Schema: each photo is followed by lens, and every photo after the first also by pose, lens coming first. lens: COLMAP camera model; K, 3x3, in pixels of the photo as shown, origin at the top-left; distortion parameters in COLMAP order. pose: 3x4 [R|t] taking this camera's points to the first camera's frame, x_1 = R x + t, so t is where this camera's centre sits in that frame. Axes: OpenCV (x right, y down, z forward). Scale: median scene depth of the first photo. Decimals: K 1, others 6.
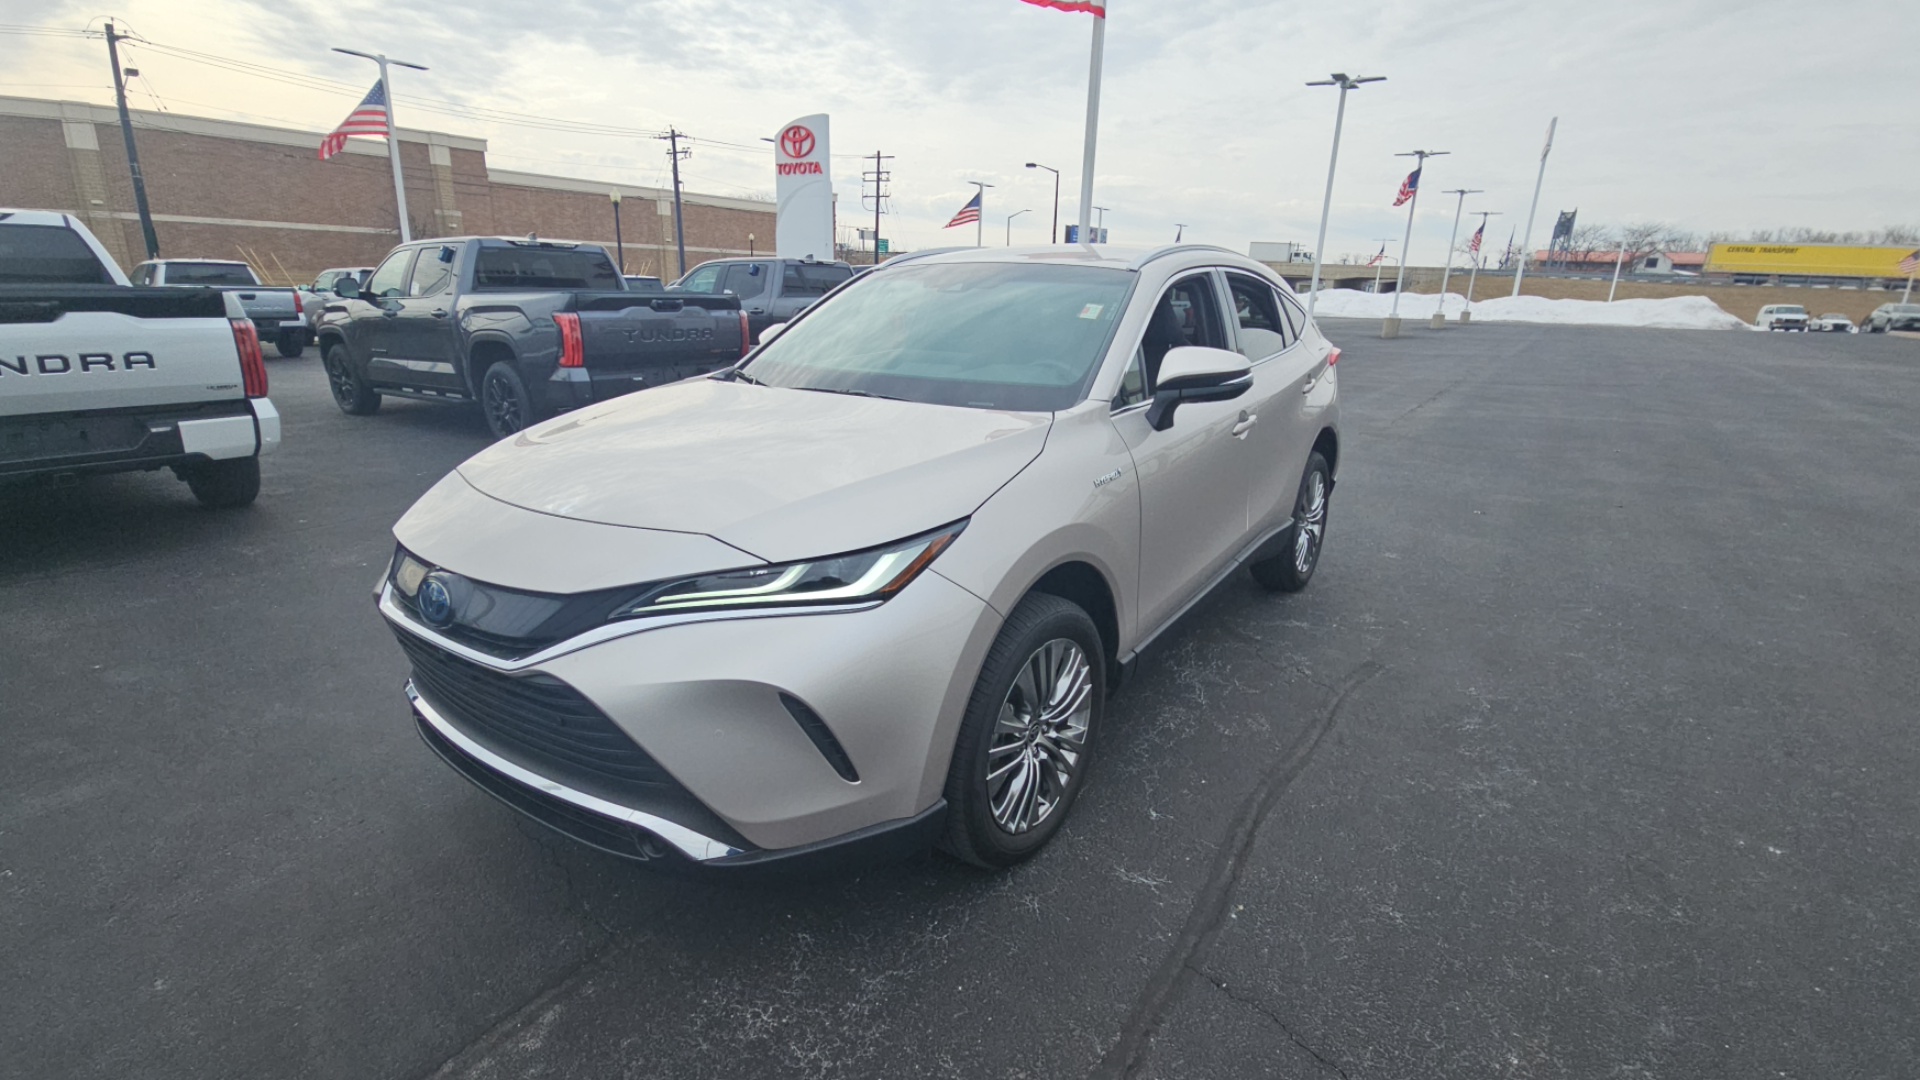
lens RADIAL K [[853.3, 0, 980.2], [0, 853.3, 545.5], [0, 0, 1]] dist [0.005683, -0.004629]
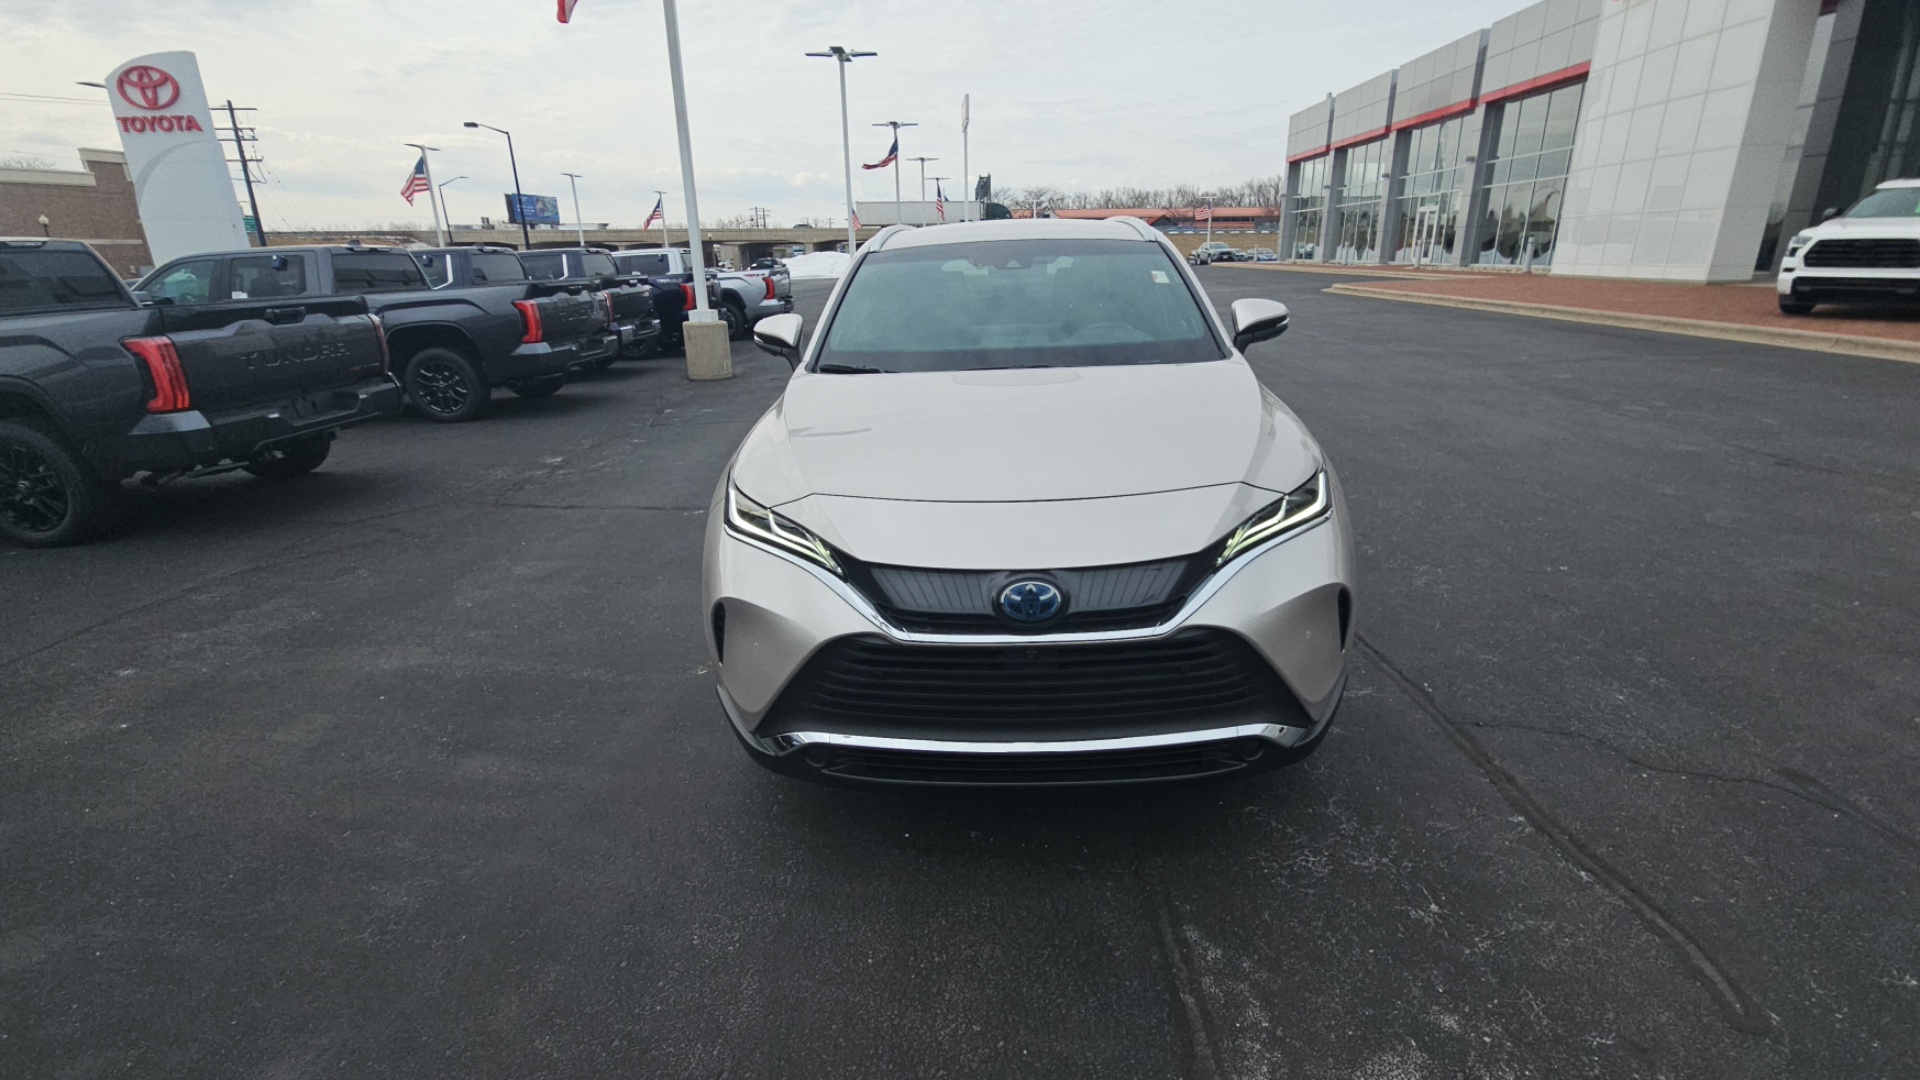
lens RADIAL K [[854.4, 0, 980.1], [0, 854.4, 546.0], [0, 0, 1]] dist [0.006639, -0.005254]
pose [[0.836869, -0.221731, 0.500485, -0.068519], [0.204350, 0.974738, 0.090144, -0.005915], [-0.507829, 0.026836, 0.861040, 0.009455]]
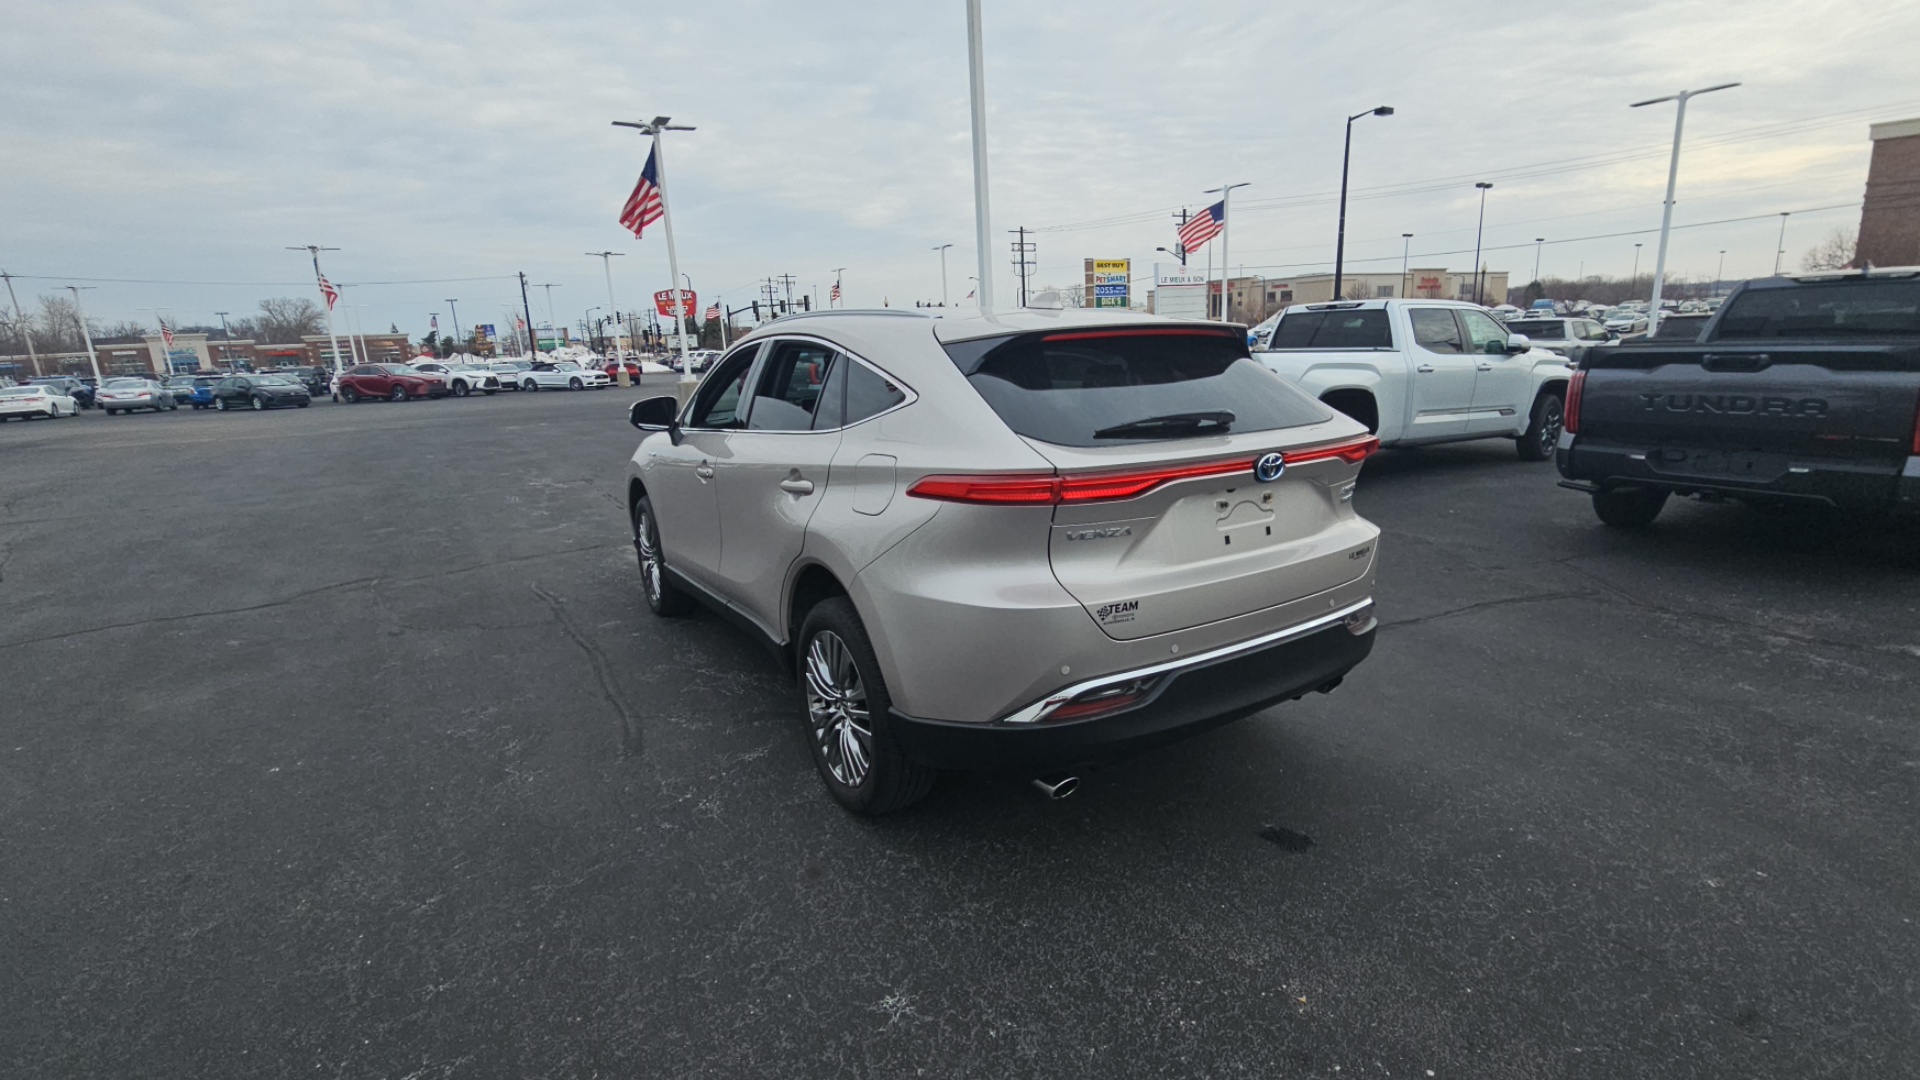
lens RADIAL K [[853.3, 0, 980.2], [0, 853.3, 545.5], [0, 0, 1]] dist [0.005683, -0.004629]
pose [[-0.382527, 0.203375, -0.901284, 0.128420], [-0.245414, 0.918069, 0.311322, -0.052414], [0.890756, 0.340277, -0.301275, 0.177926]]
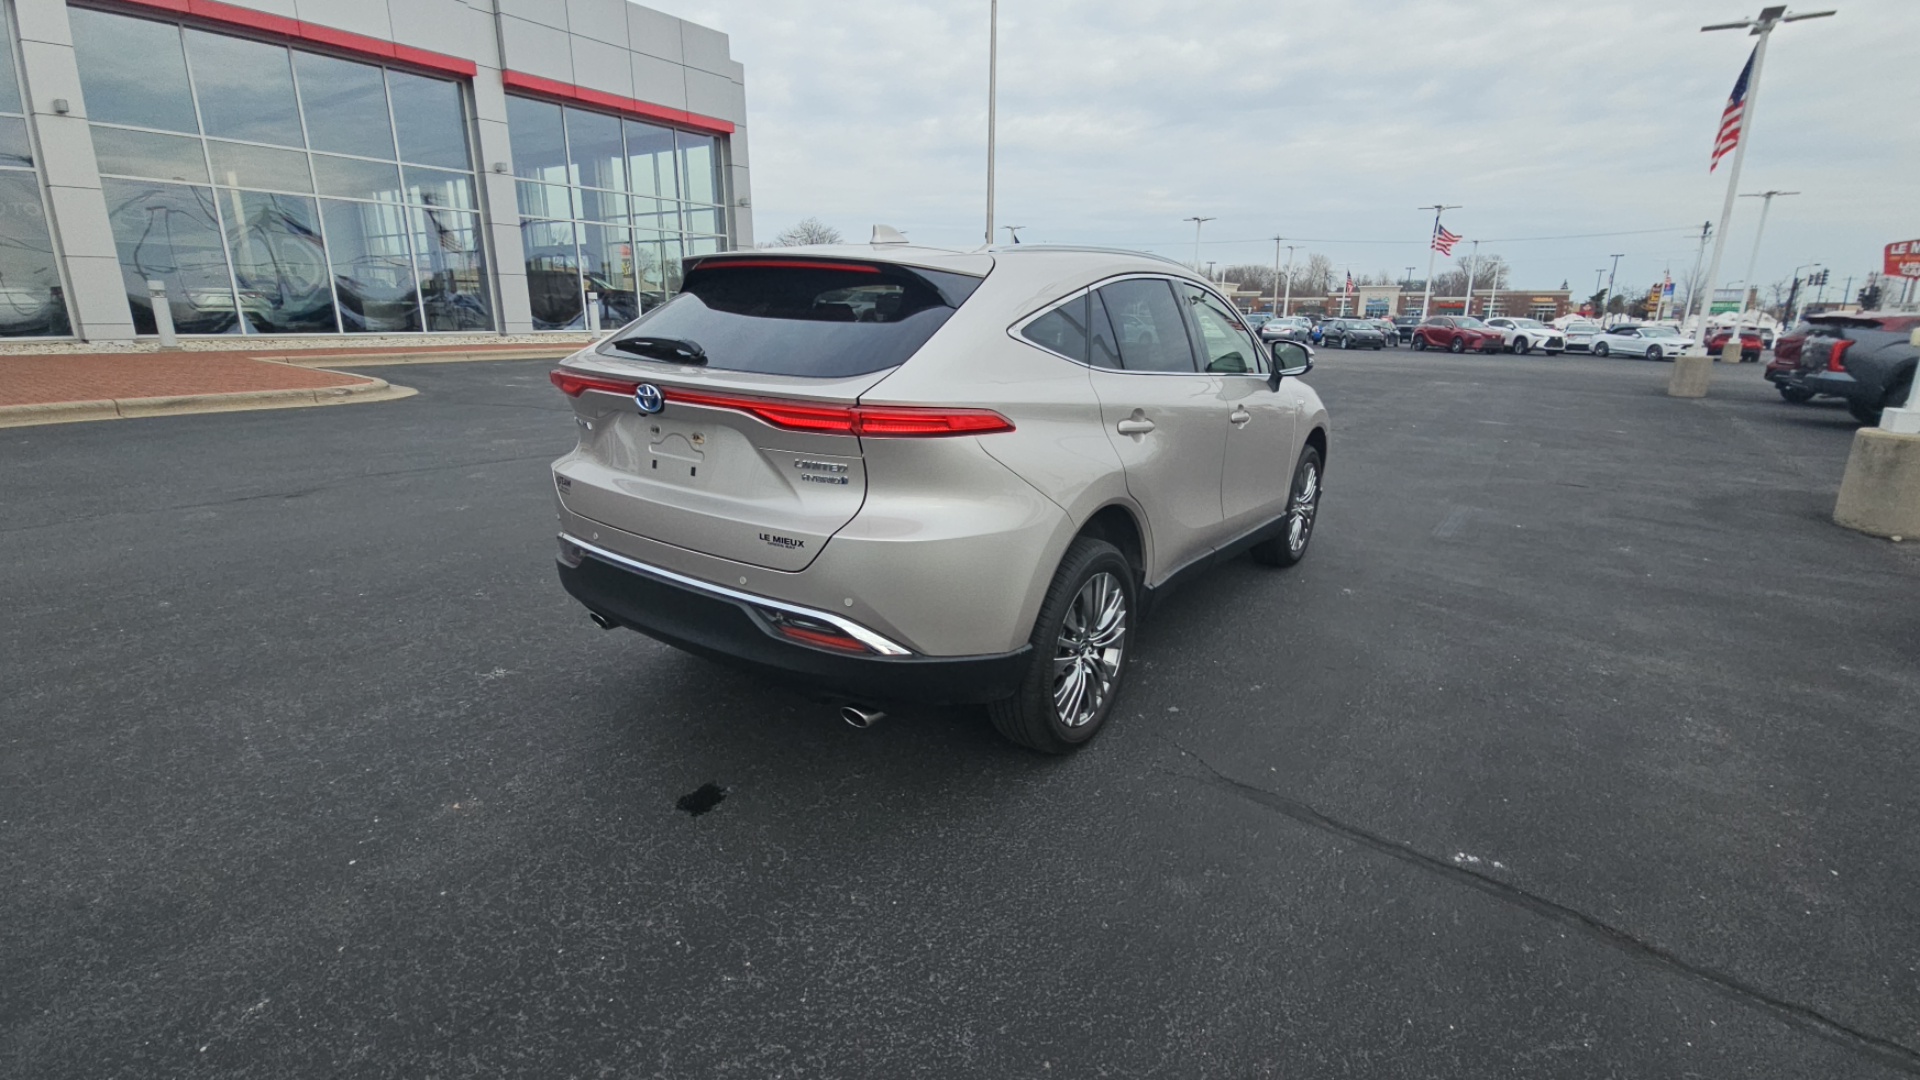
lens RADIAL K [[853.3, 0, 980.2], [0, 853.3, 545.5], [0, 0, 1]] dist [0.005683, -0.004629]
pose [[-0.998835, -0.046340, -0.013481, 0.020057], [-0.046295, 0.841068, 0.538945, -0.072615], [-0.013636, 0.538941, -0.842233, 0.245860]]
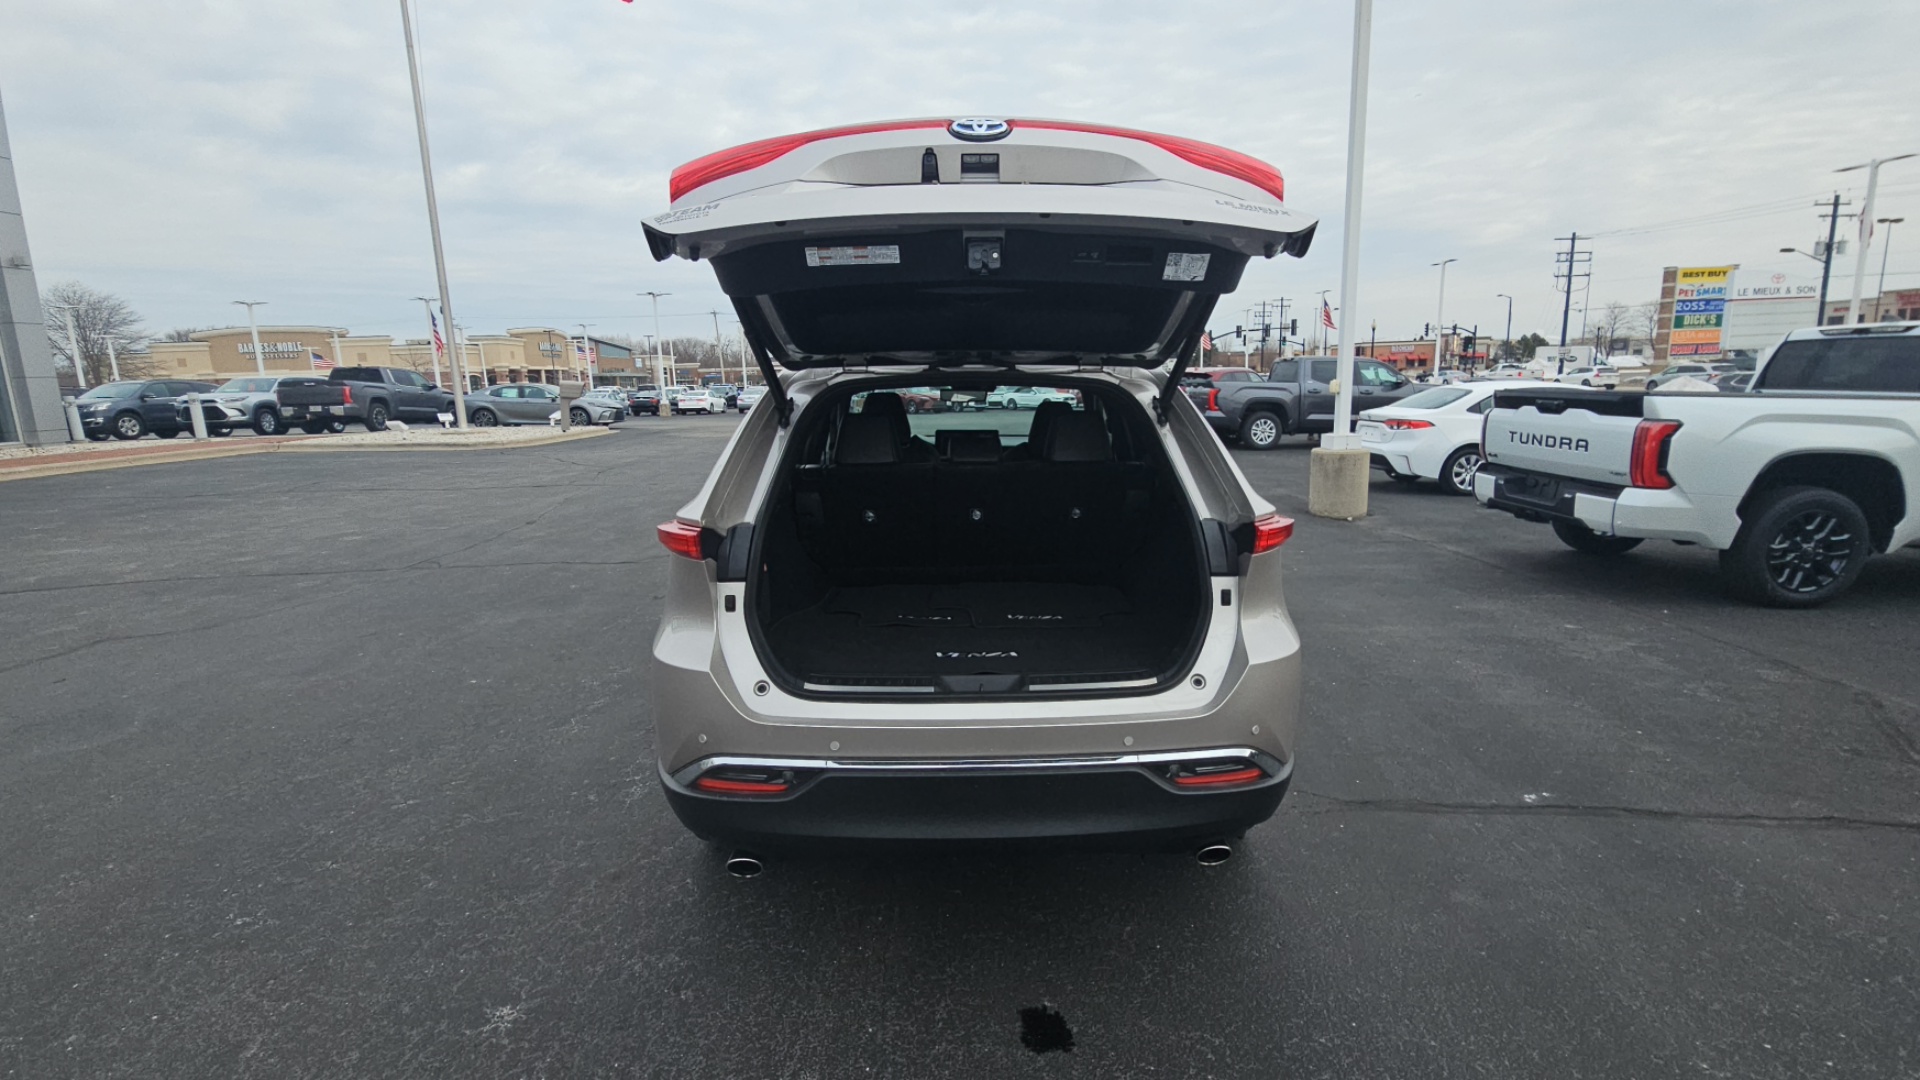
lens RADIAL K [[854.4, 0, 980.1], [0, 854.4, 546.0], [0, 0, 1]] dist [0.006639, -0.005254]
pose [[-0.810893, 0.101936, -0.576247, 0.083605], [-0.173364, 0.898663, 0.402927, -0.065995], [0.558925, 0.426632, -0.711047, 0.218320]]
